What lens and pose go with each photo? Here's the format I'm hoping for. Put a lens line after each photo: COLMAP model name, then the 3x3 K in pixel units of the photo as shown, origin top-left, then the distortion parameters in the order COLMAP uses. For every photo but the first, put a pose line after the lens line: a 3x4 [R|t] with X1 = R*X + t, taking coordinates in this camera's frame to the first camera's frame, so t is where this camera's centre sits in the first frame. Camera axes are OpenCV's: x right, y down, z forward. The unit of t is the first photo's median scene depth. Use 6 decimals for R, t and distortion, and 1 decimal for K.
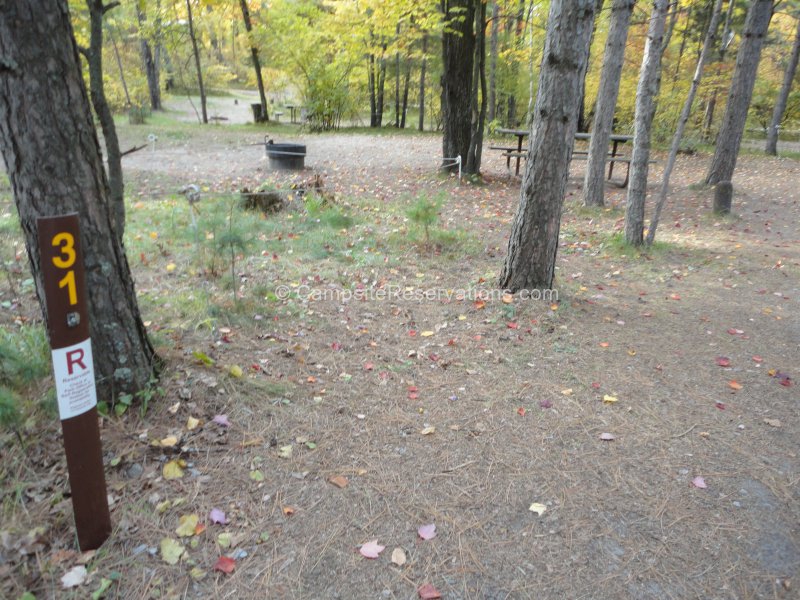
lens RADIAL K [[587.2, 0, 400.1], [0, 587.2, 299.6], [0, 0, 1]] dist [0.013423, -0.005453]
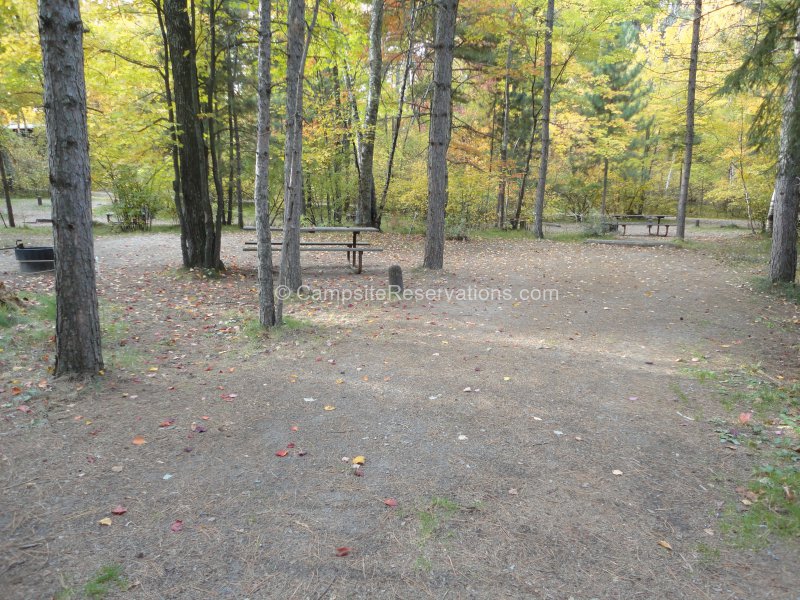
lens RADIAL K [[587.2, 0, 399.7], [0, 587.2, 300.0], [0, 0, 1]] dist [0.013423, -0.005453]
pose [[0.984624, -0.057985, 0.164782, 0.659413], [0.081625, 0.986707, -0.140520, 0.052538], [-0.154444, 0.151809, 0.976269, -0.212740]]
